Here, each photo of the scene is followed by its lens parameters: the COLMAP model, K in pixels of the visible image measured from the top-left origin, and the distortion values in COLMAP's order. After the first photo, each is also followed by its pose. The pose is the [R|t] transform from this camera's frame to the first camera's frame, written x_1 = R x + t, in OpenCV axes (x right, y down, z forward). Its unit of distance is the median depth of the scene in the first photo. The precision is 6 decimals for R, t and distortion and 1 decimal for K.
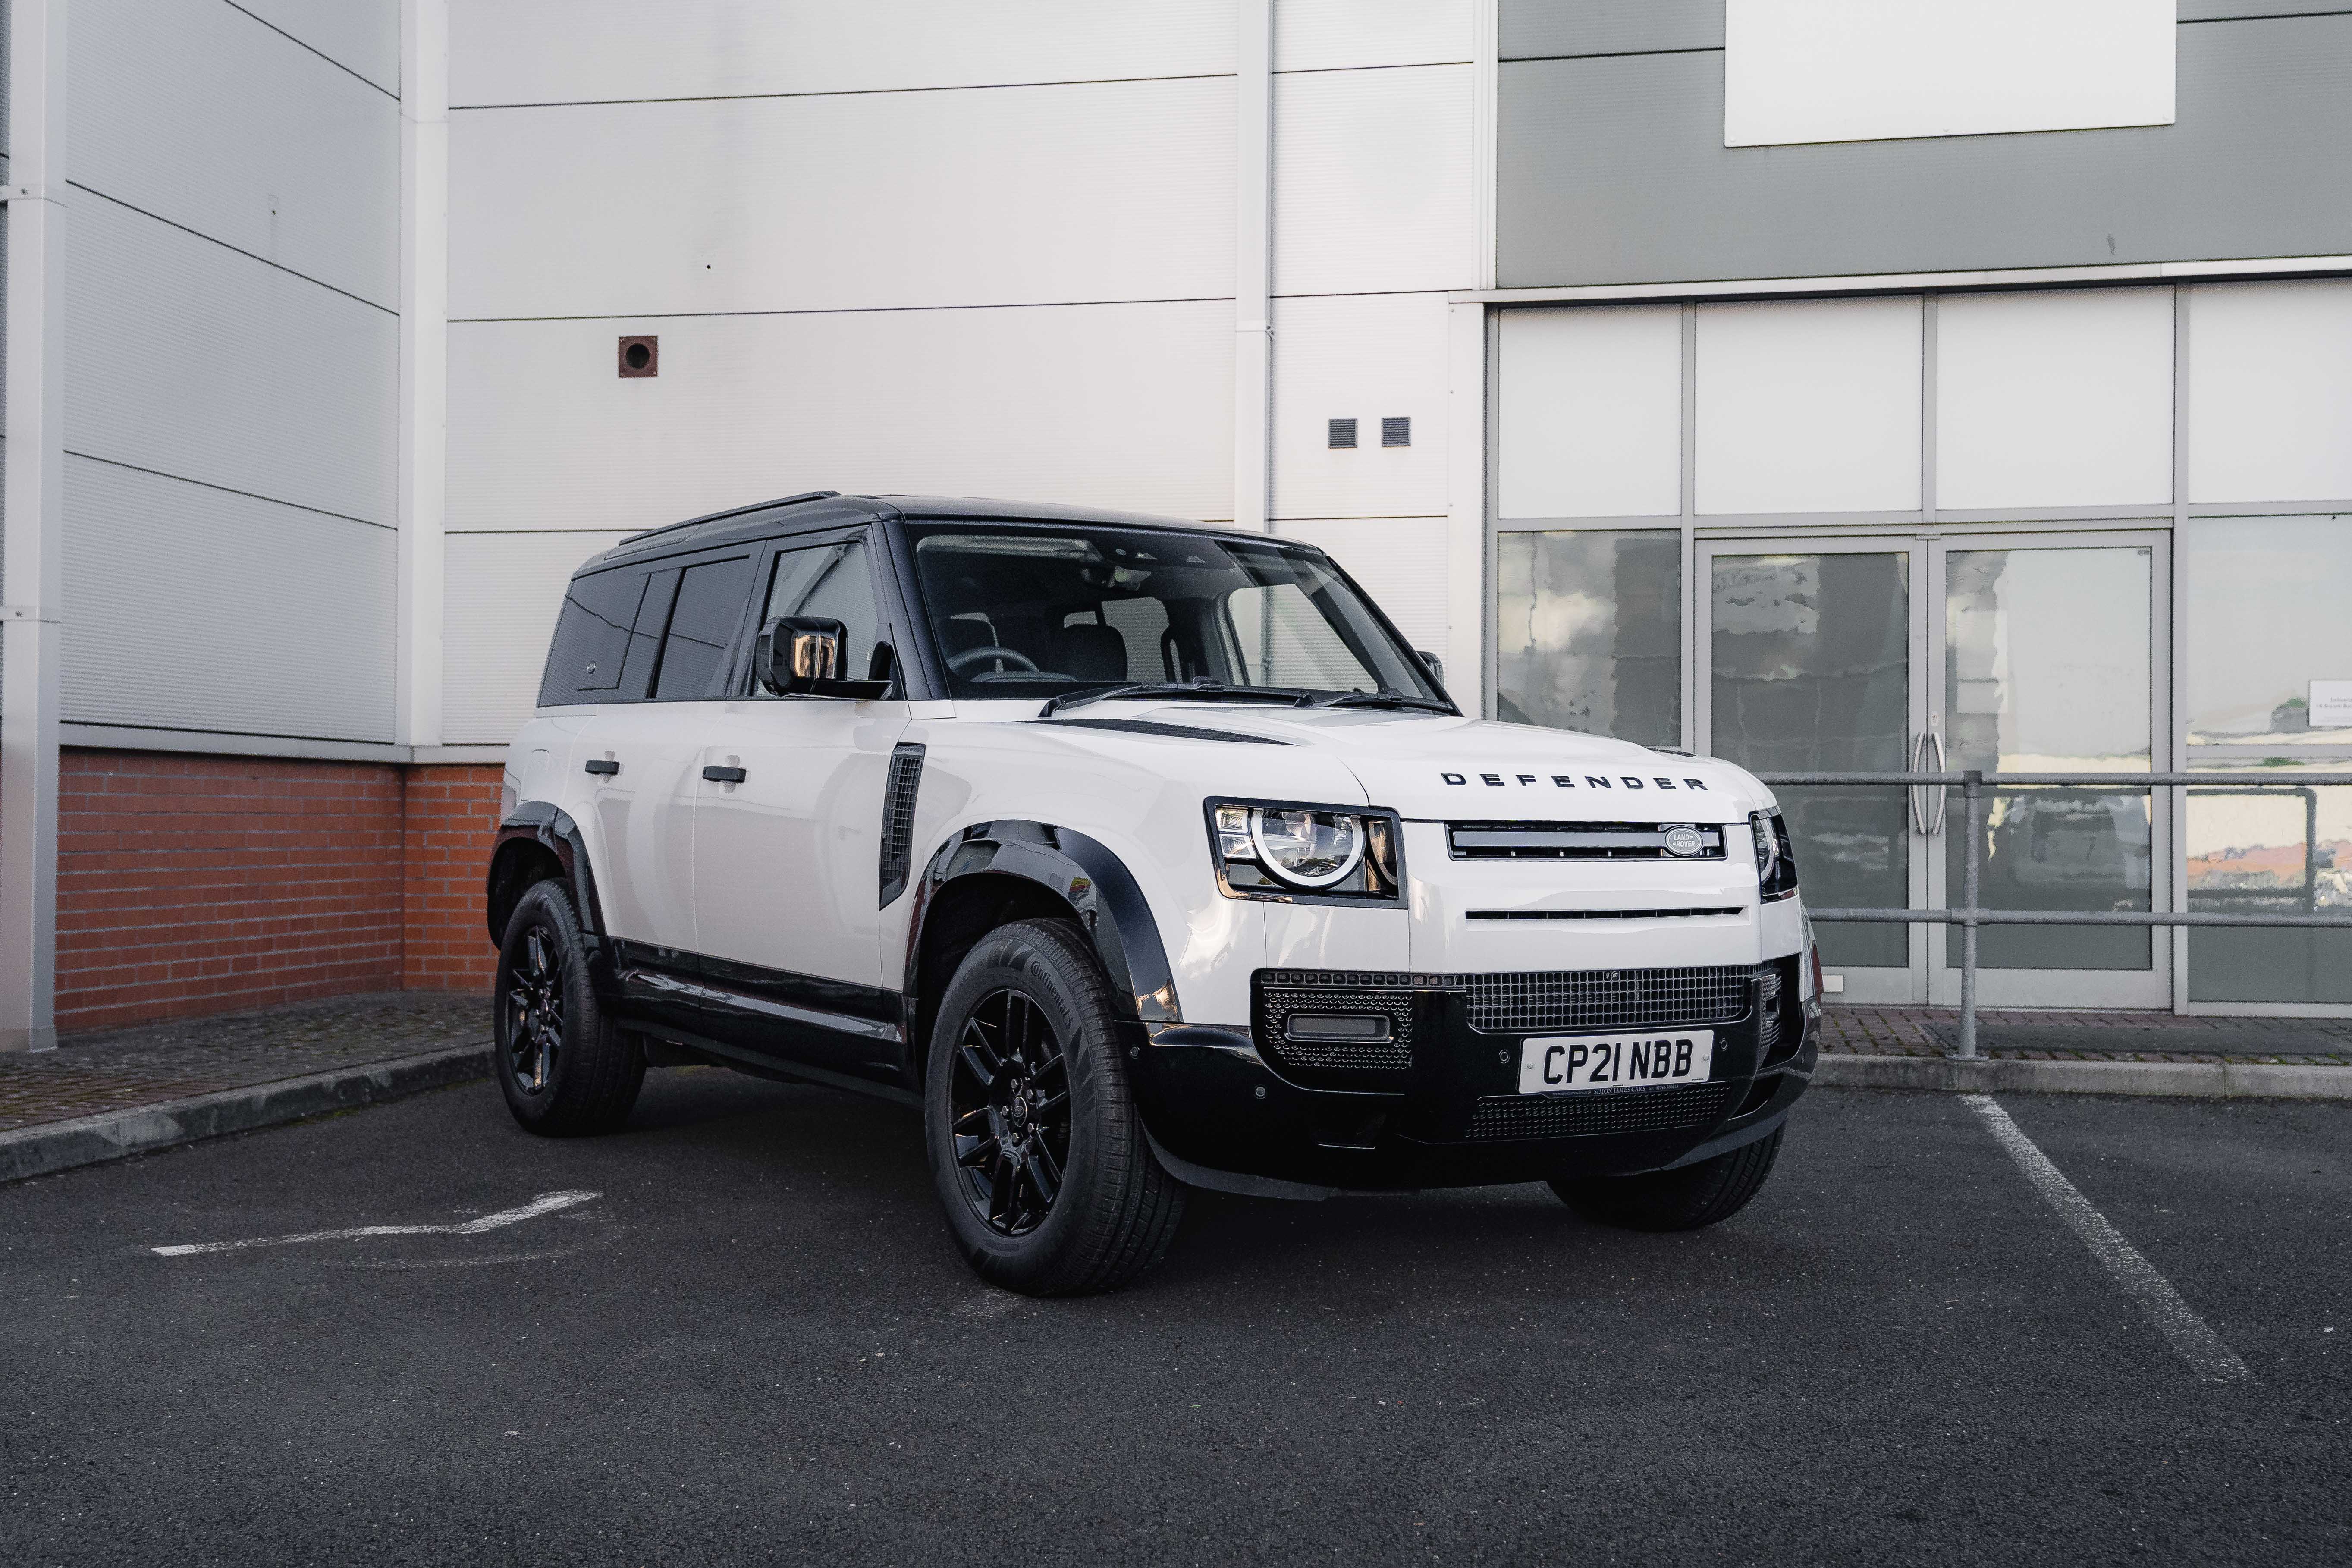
lens RADIAL K [[2523.5, 0, 1239.7], [0, 2523.5, 789.5], [0, 0, 1]] dist [0.098209, -0.102368]
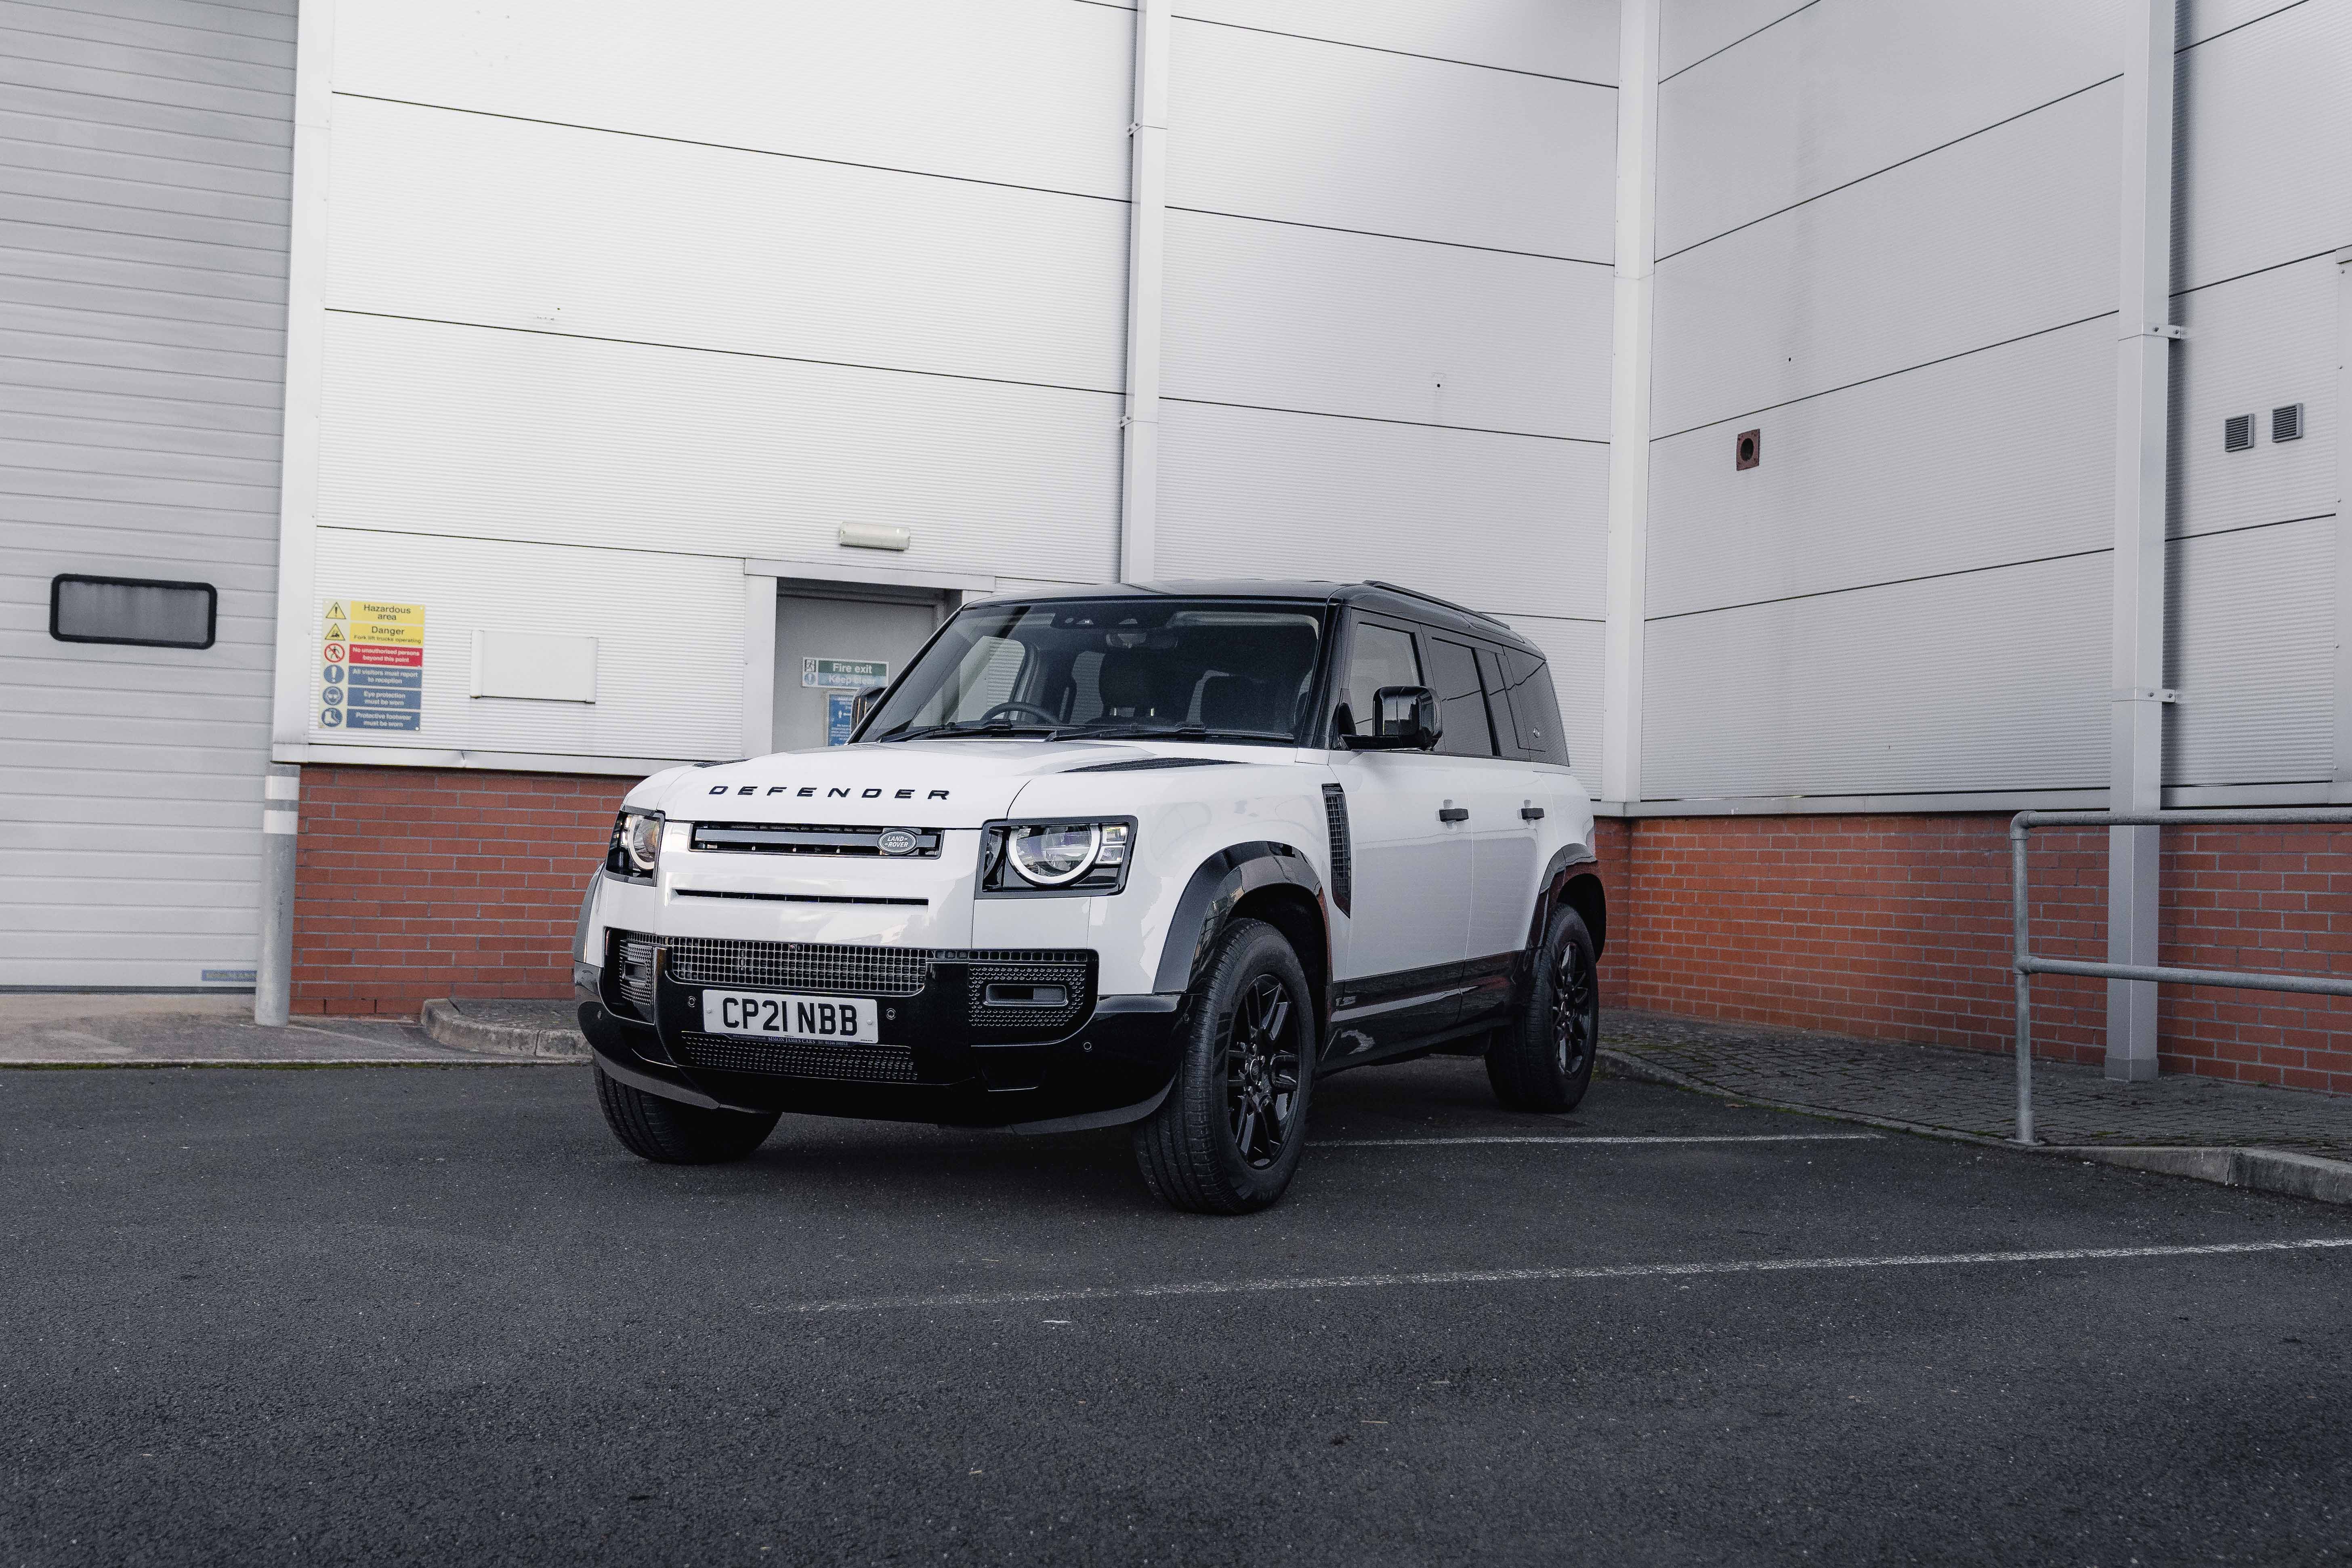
lens RADIAL K [[2451.1, 0, 1173.1], [0, 2451.1, 784.2], [0, 0, 1]] dist [0.033593, 0.006786]
pose [[0.528117, -0.016841, -0.849005, 1.138159], [-0.015006, 0.999462, -0.029159, 0.023282], [0.849039, 0.028139, 0.527580, 0.468970]]
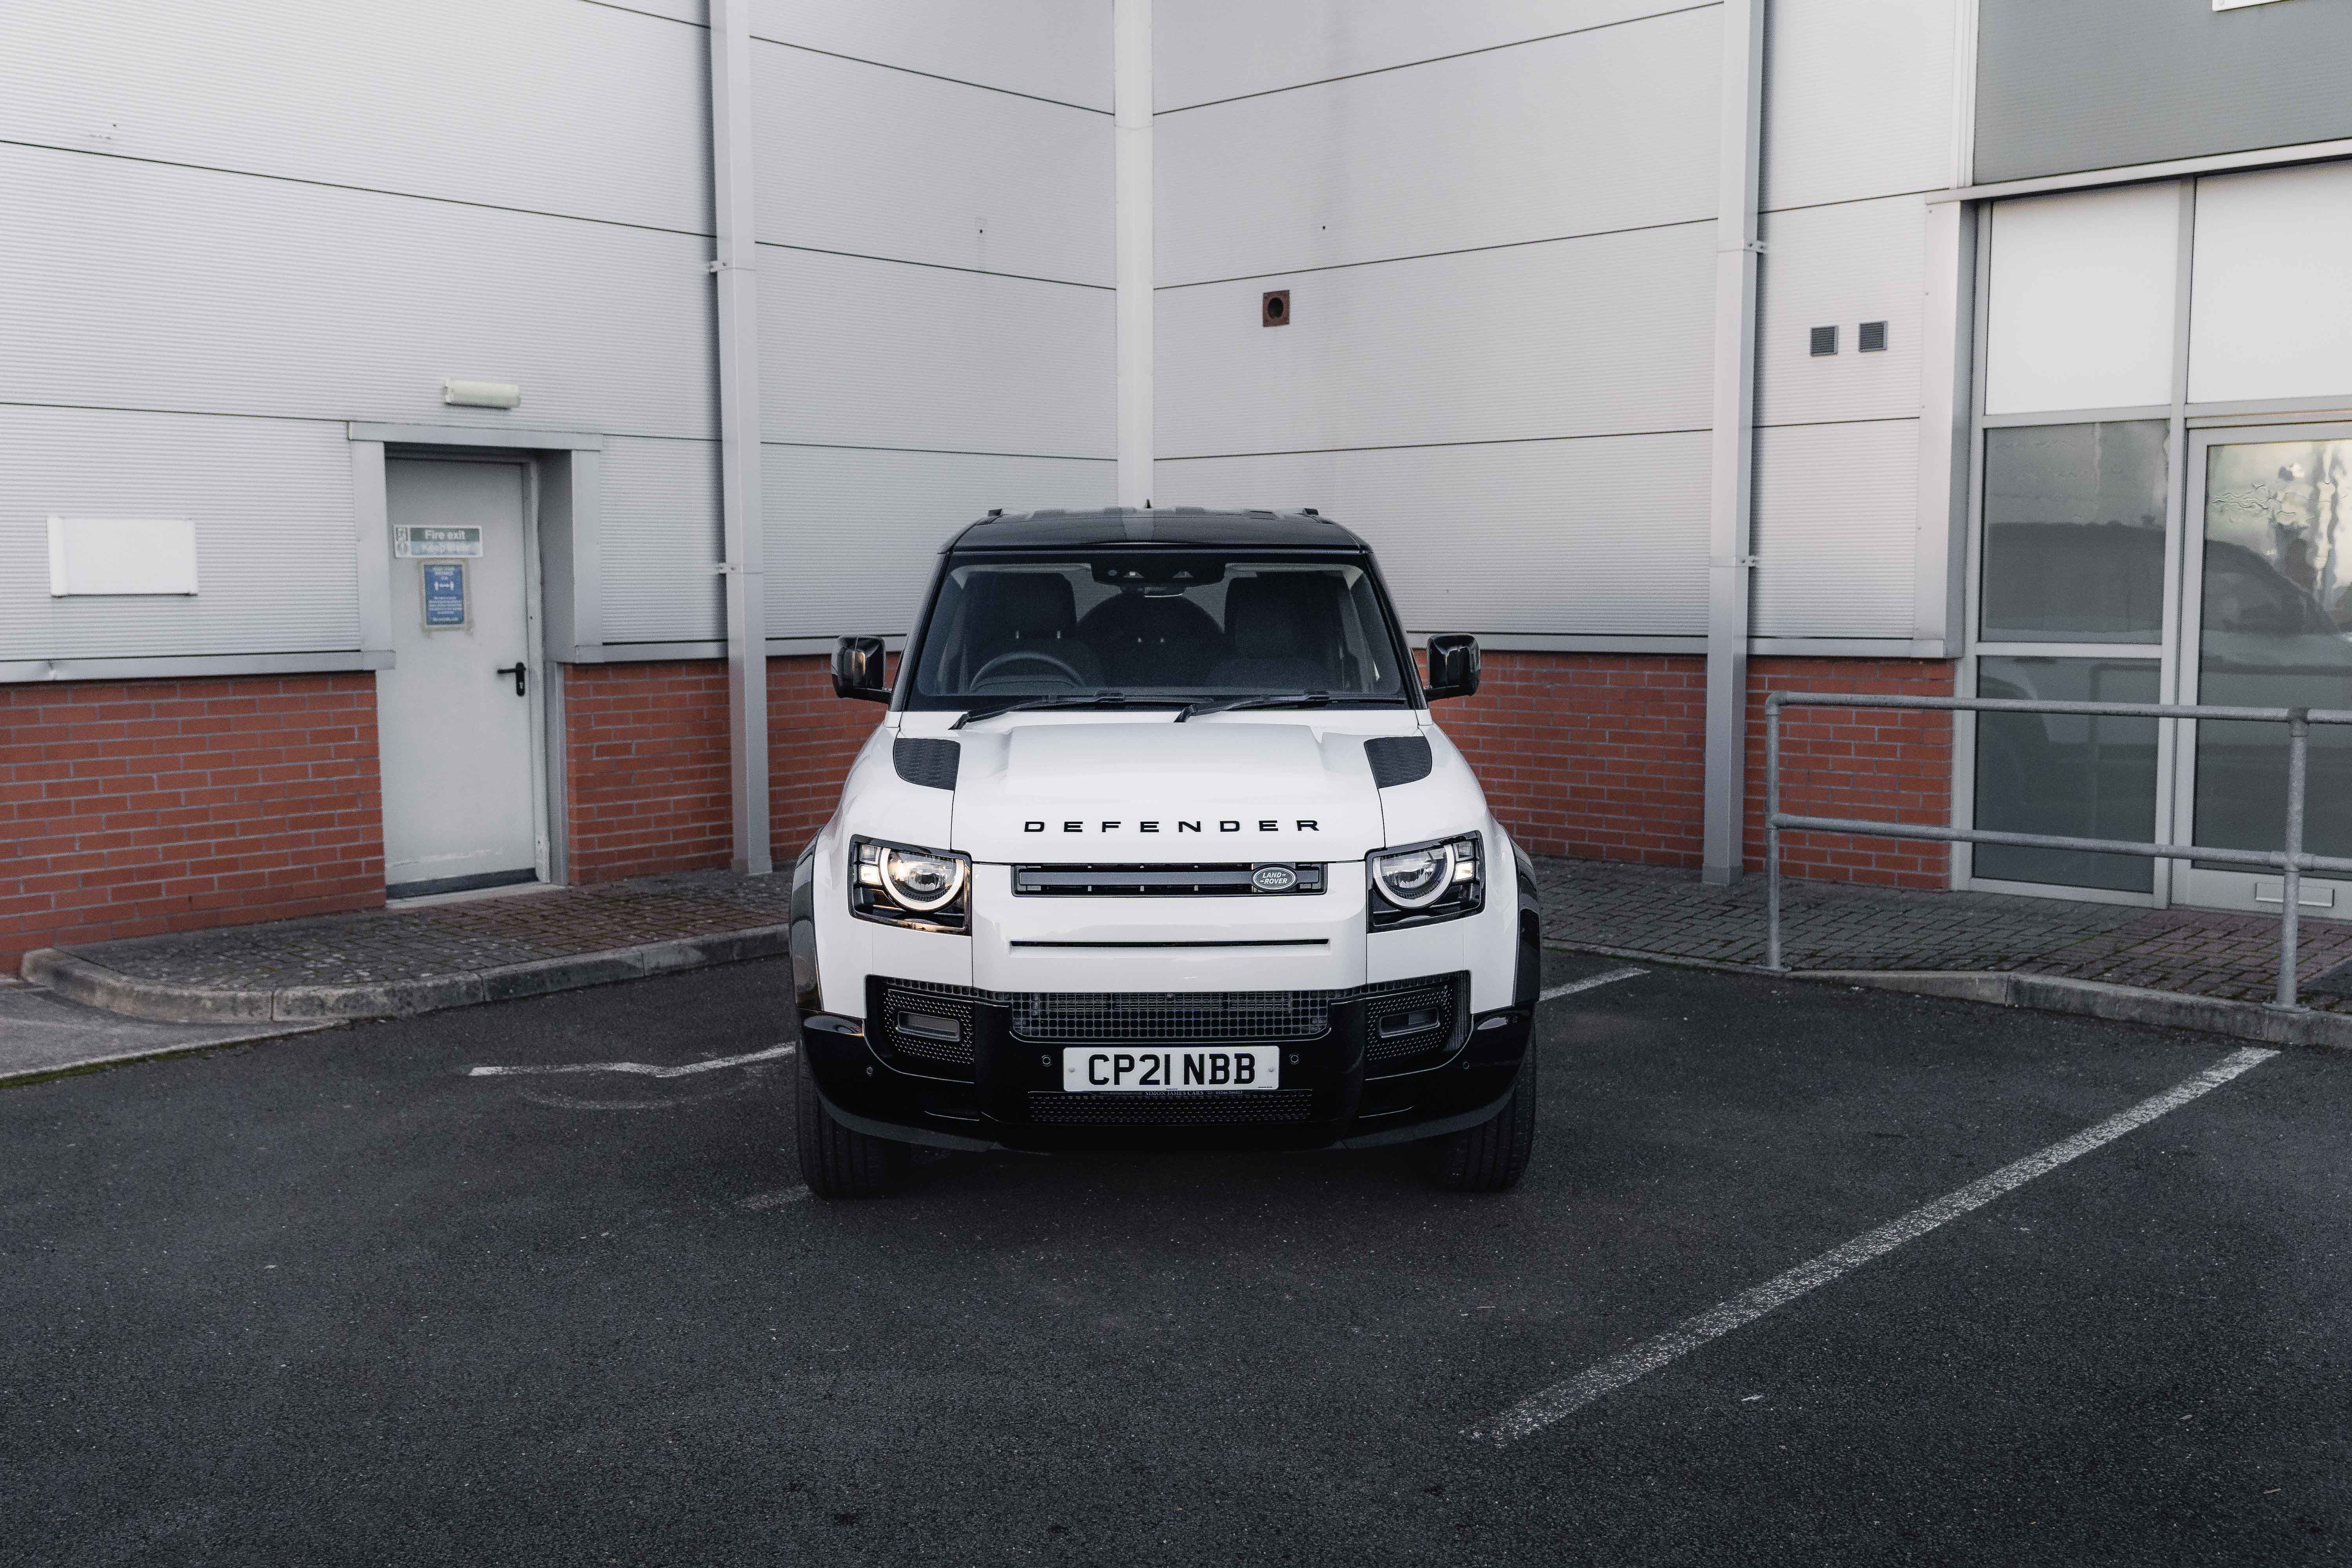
lens RADIAL K [[2220.1, 0, 1180.6], [0, 2220.1, 780.2], [0, 0, 1]] dist [0.062763, -0.014586]
pose [[0.846567, 0.040776, -0.530718, 0.623860], [0.016259, 0.994615, 0.102353, -0.118293], [0.532034, -0.095278, 0.841345, 0.130965]]
